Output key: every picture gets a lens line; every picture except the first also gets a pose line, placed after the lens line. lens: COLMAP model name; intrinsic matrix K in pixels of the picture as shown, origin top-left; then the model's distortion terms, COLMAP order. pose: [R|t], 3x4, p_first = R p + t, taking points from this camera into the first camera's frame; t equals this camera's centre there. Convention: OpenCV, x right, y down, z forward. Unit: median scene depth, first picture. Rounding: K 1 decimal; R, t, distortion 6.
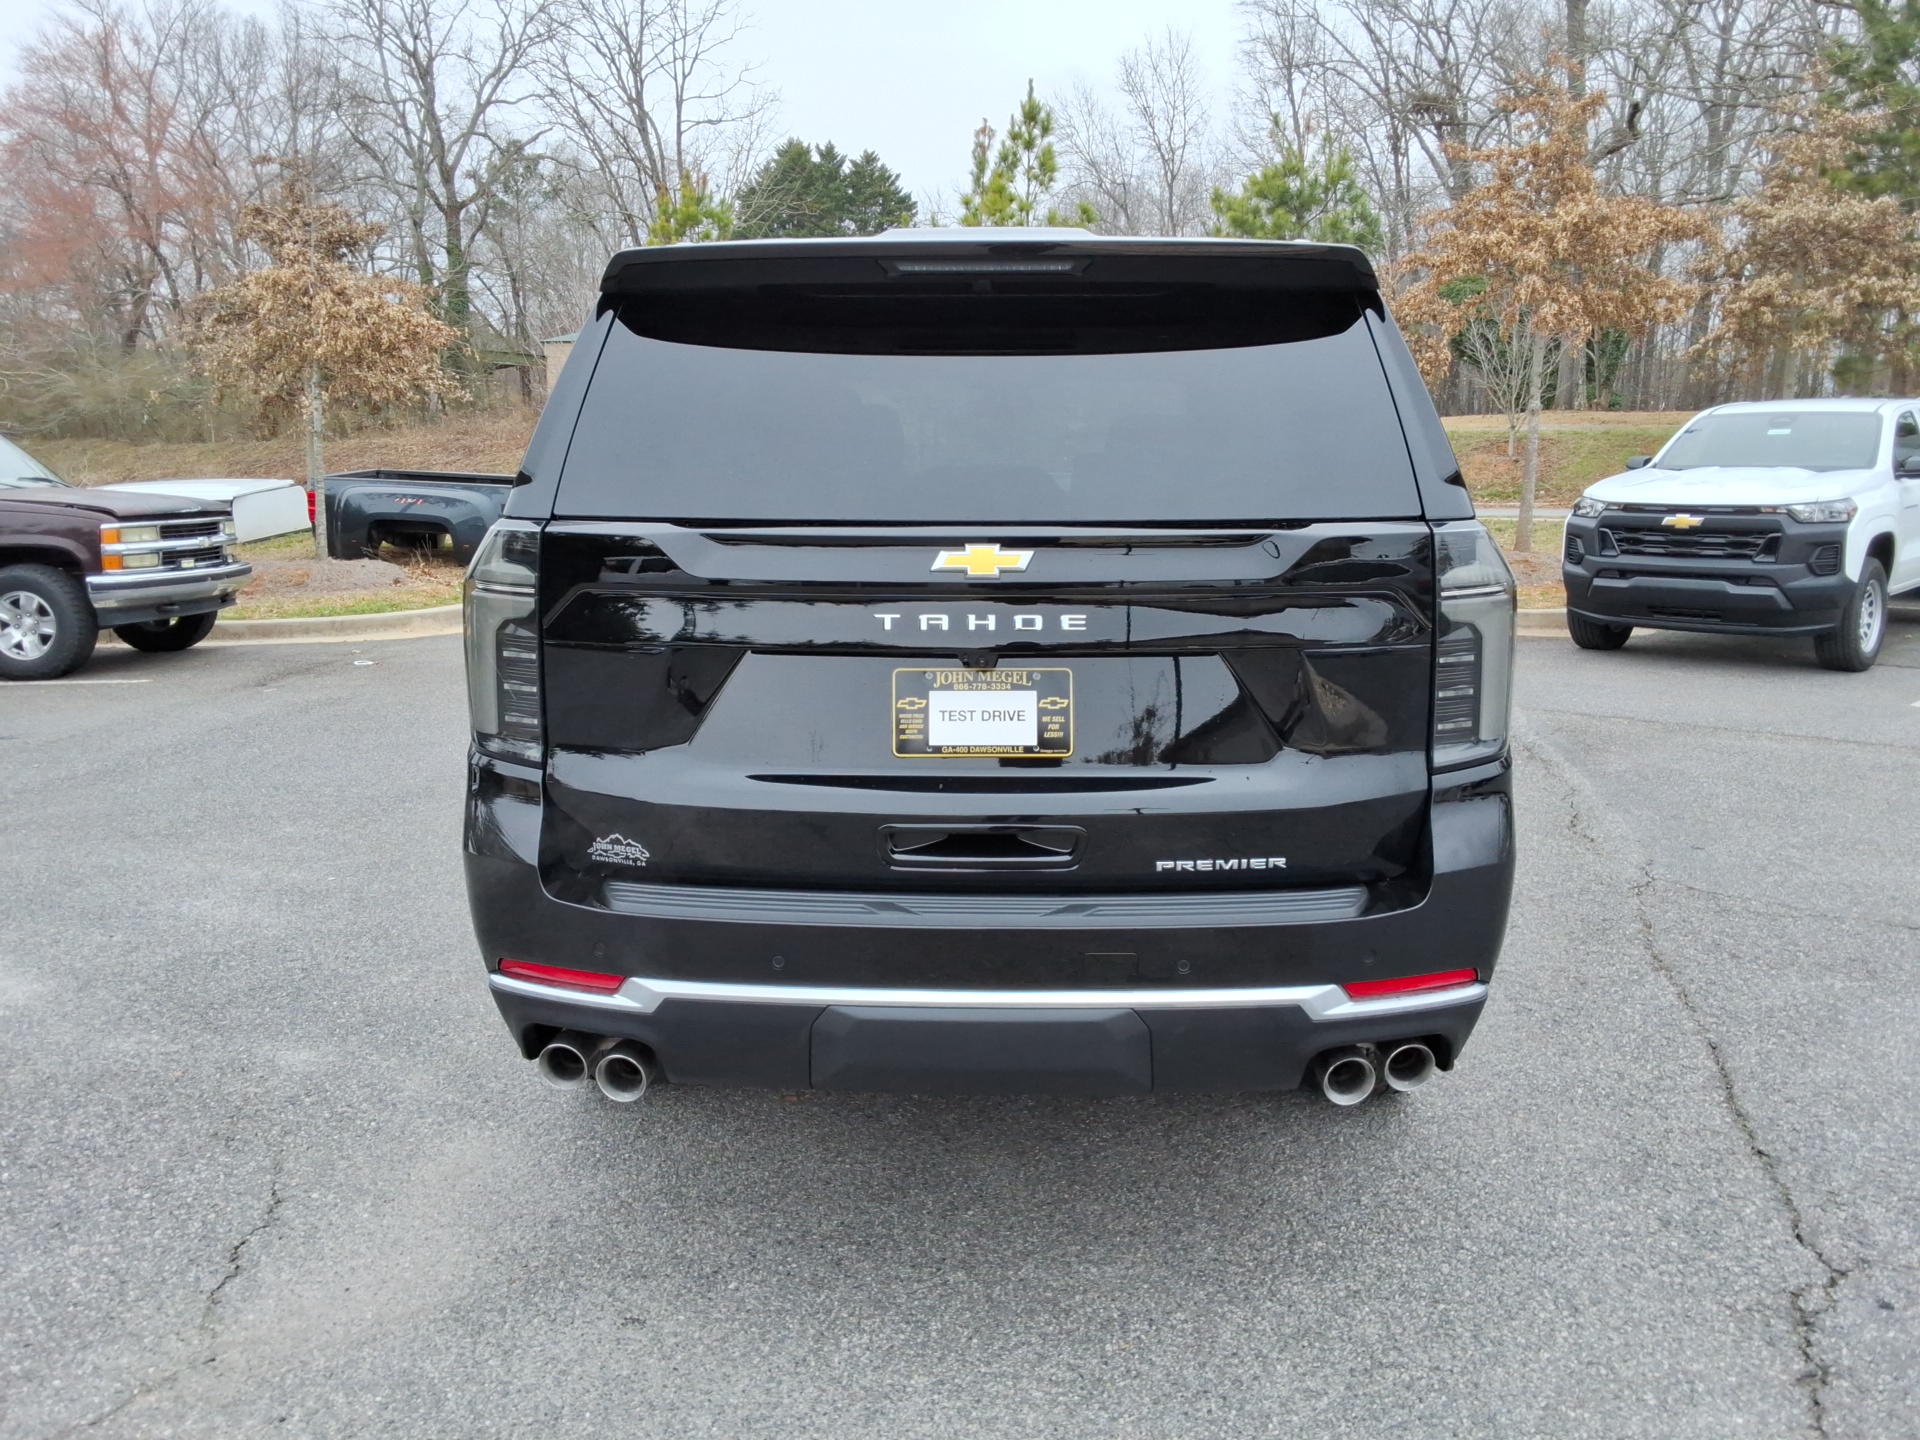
lens RADIAL K [[1541.8, 0, 979.0], [0, 1541.8, 686.5], [0, 0, 1]] dist [0.098853, -0.150850]
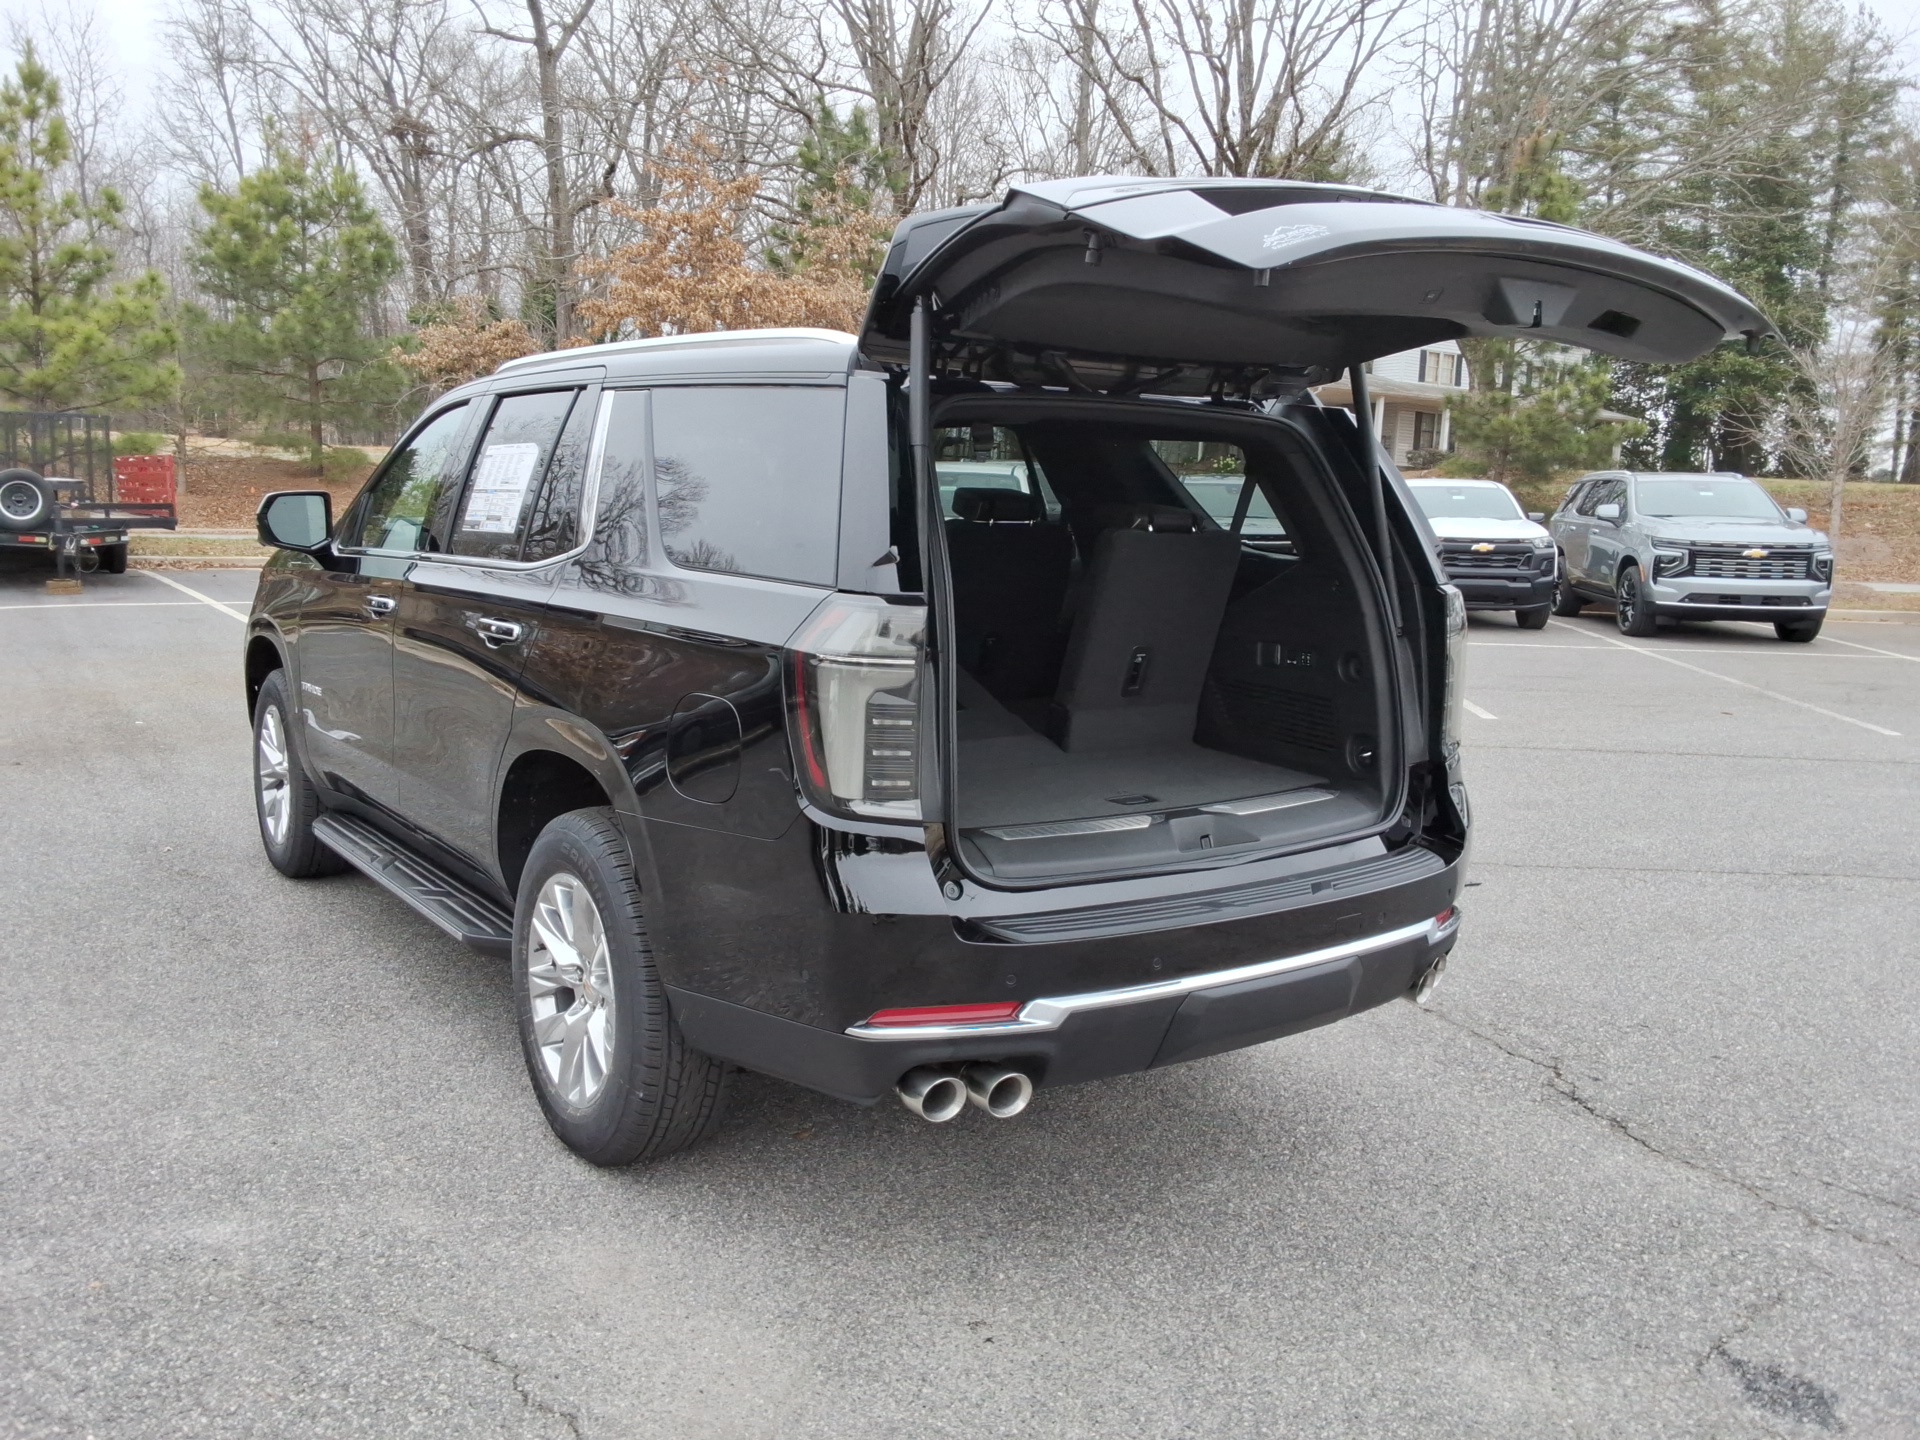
lens RADIAL K [[1541.8, 0, 976.0], [0, 1541.8, 684.9], [0, 0, 1]] dist [0.098853, -0.150850]
pose [[0.793631, -0.053403, 0.606052, -0.195978], [0.063804, 0.997953, 0.004383, -0.010354], [-0.605045, 0.035190, 0.795413, 0.026462]]
